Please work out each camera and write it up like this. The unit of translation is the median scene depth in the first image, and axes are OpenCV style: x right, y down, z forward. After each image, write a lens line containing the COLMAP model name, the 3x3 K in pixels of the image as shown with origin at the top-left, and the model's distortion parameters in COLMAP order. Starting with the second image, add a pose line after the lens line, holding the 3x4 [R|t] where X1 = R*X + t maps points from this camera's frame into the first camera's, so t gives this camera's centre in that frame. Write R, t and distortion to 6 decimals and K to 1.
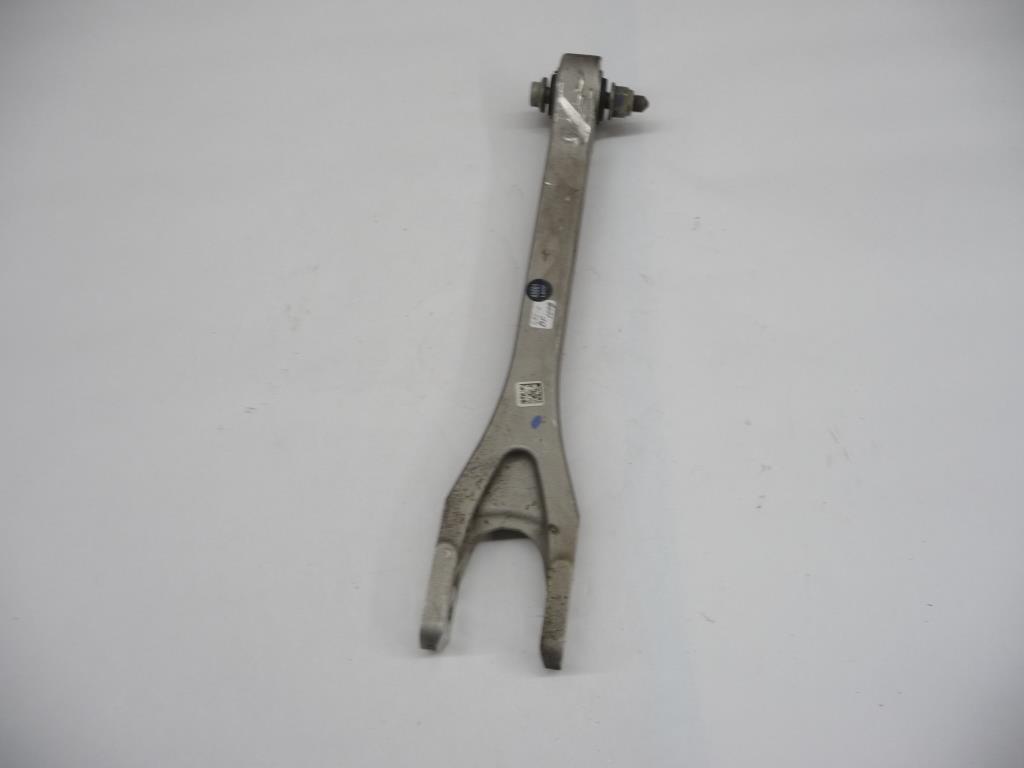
lens RADIAL K [[837.9, 0, 512.0], [0, 837.9, 384.0], [0, 0, 1]] dist [-0.040896, 0.007613]
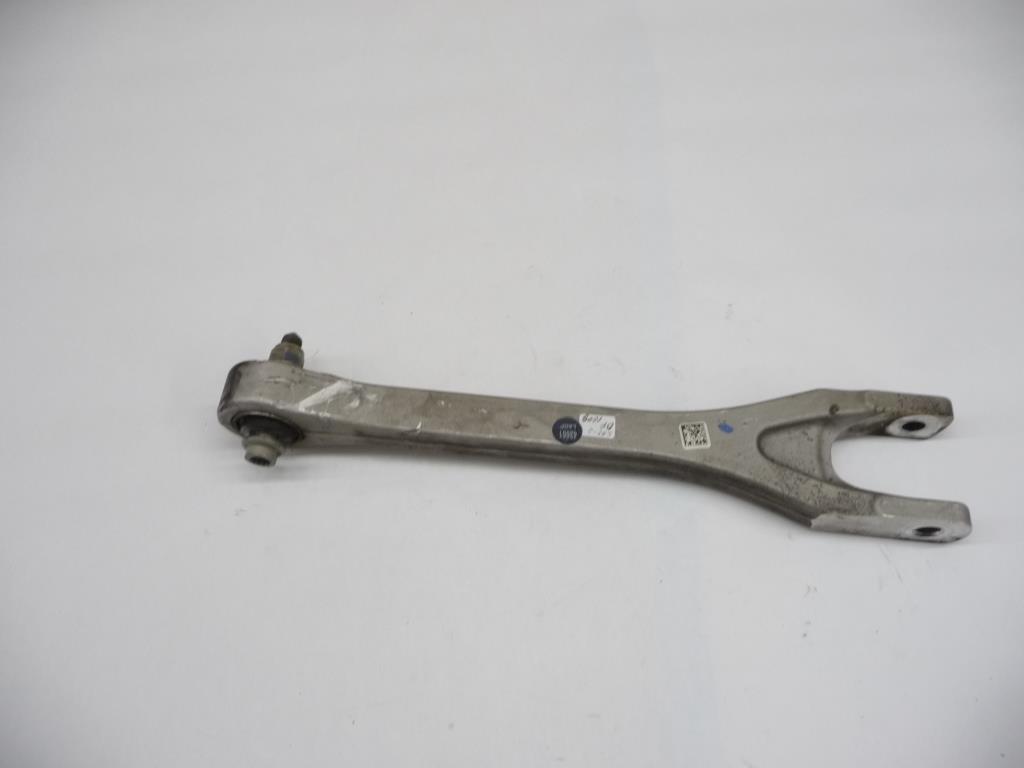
lens RADIAL K [[837.9, 0, 512.0], [0, 837.9, 384.0], [0, 0, 1]] dist [-0.040896, 0.007613]
pose [[-0.046420, -0.843839, 0.534586, -0.406749], [0.910783, 0.184043, 0.369597, -0.513665], [-0.410267, 0.504048, 0.760011, 0.331516]]
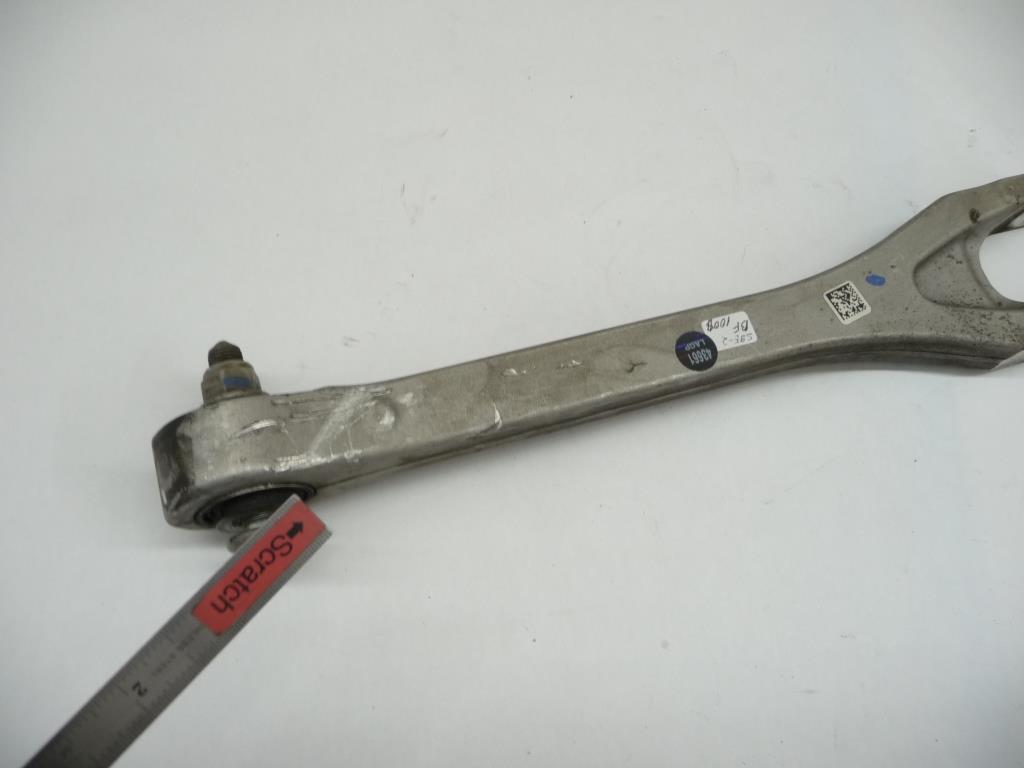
lens RADIAL K [[837.9, 0, 512.0], [0, 837.9, 384.0], [0, 0, 1]] dist [-0.040896, 0.007613]
pose [[-0.448120, -0.827043, 0.339394, -0.137565], [0.766621, -0.160218, 0.621790, -0.612816], [-0.459870, 0.538823, 0.705825, 0.657806]]
